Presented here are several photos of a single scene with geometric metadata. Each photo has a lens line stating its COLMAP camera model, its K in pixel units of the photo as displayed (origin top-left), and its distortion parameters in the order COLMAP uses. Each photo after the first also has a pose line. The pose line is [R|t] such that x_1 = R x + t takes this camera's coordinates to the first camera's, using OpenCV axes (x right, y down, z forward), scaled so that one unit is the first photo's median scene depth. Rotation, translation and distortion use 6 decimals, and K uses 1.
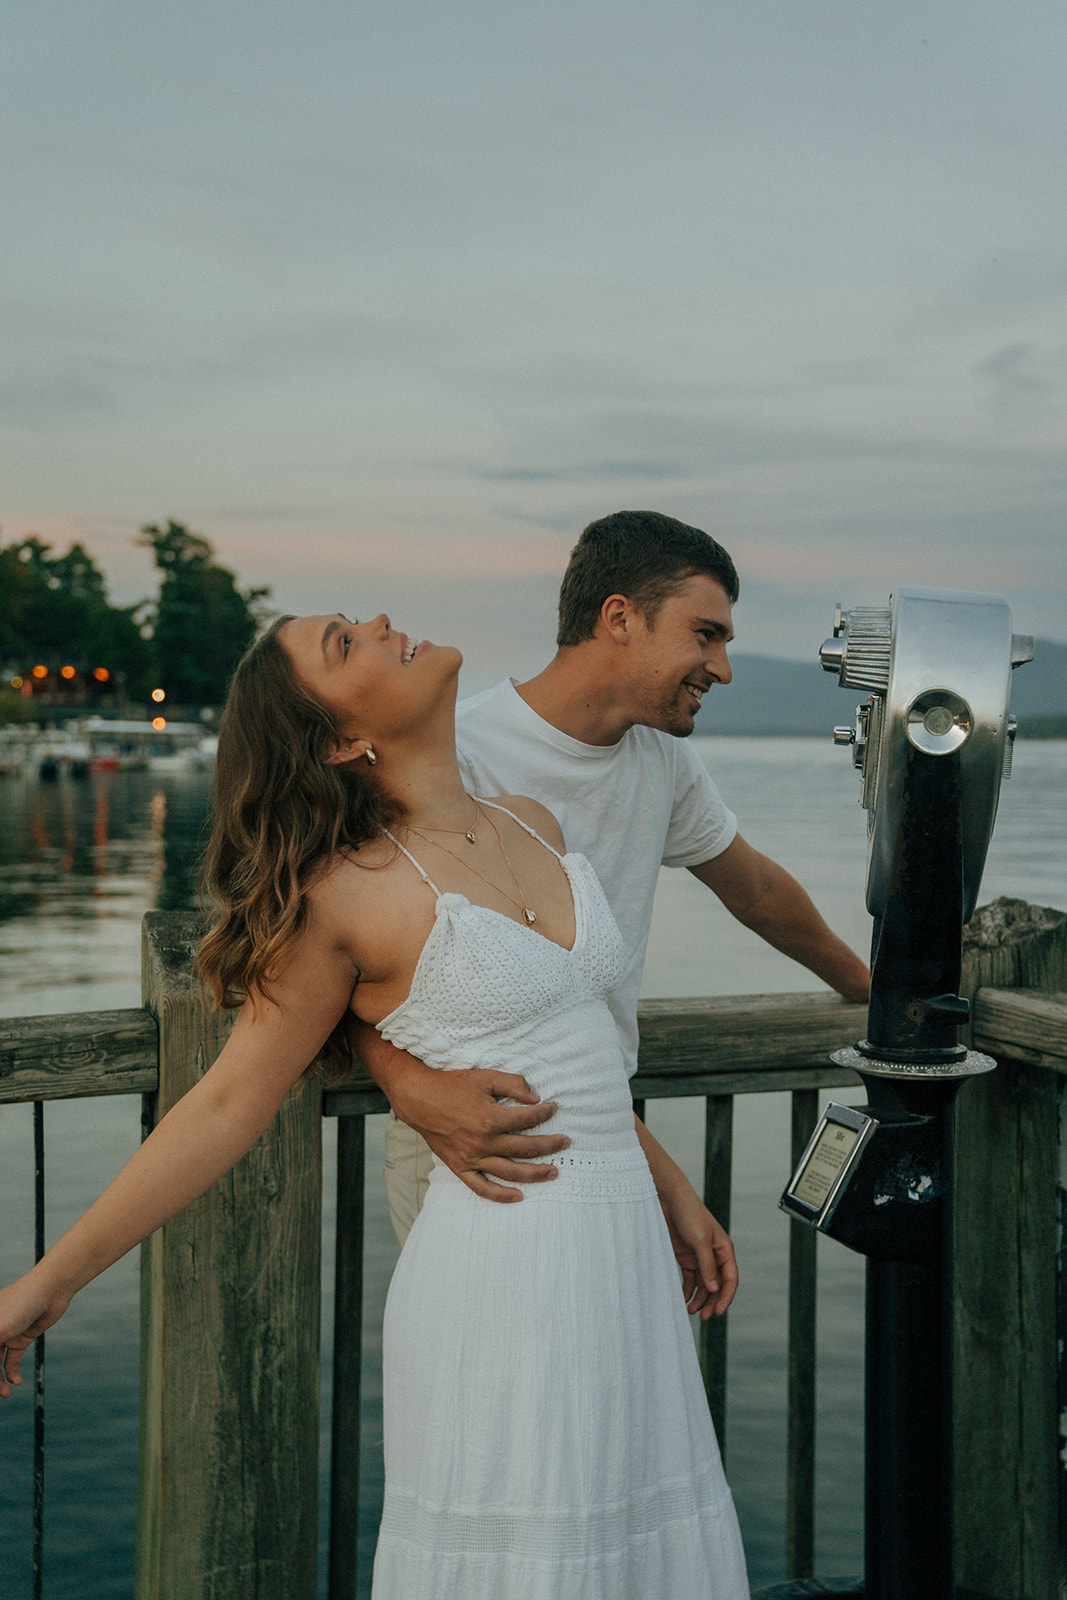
lens RADIAL K [[1866.9, 0, 533.5], [0, 1866.9, 800.0], [0, 0, 1]] dist [0.127452, -0.000078]
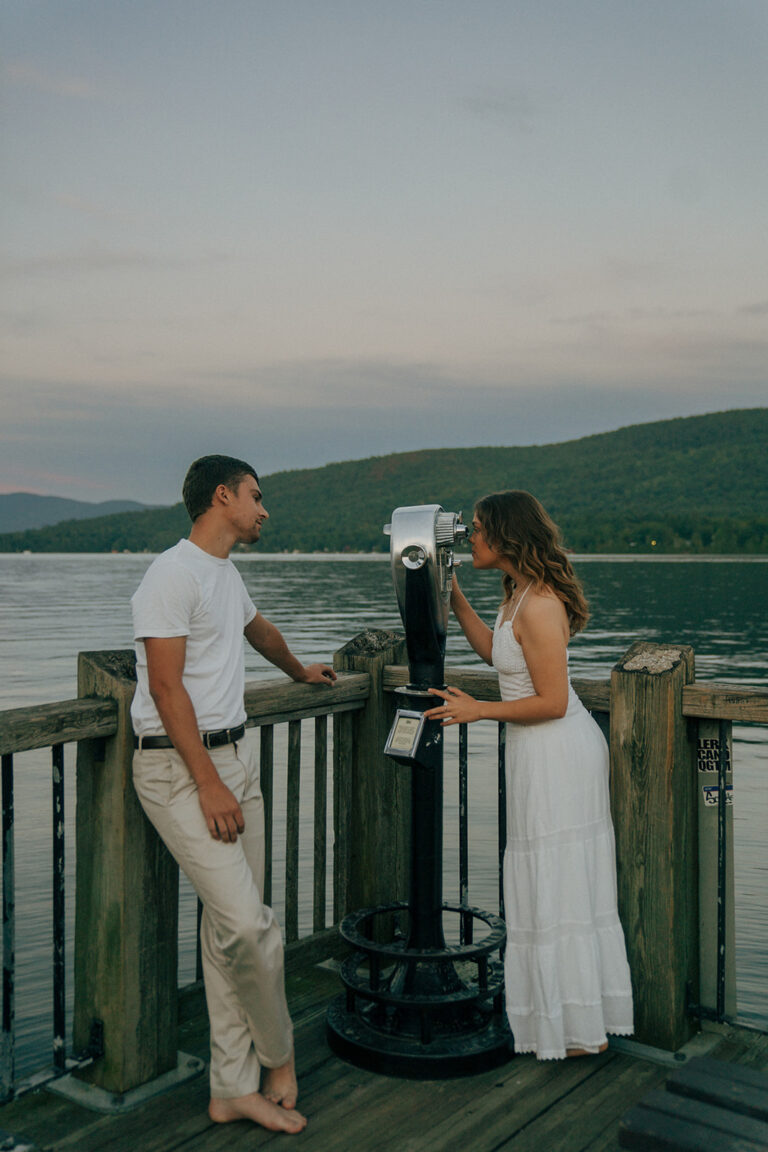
lens RADIAL K [[1170.2, 0, 384.0], [0, 1170.2, 547.5], [0, 0, 1]] dist [-0.016782, 0.160173]
pose [[0.828626, -0.004367, 0.559786, -0.685166], [0.019264, 0.999600, -0.020718, -0.023120], [-0.559471, 0.027952, 0.828378, -0.273637]]
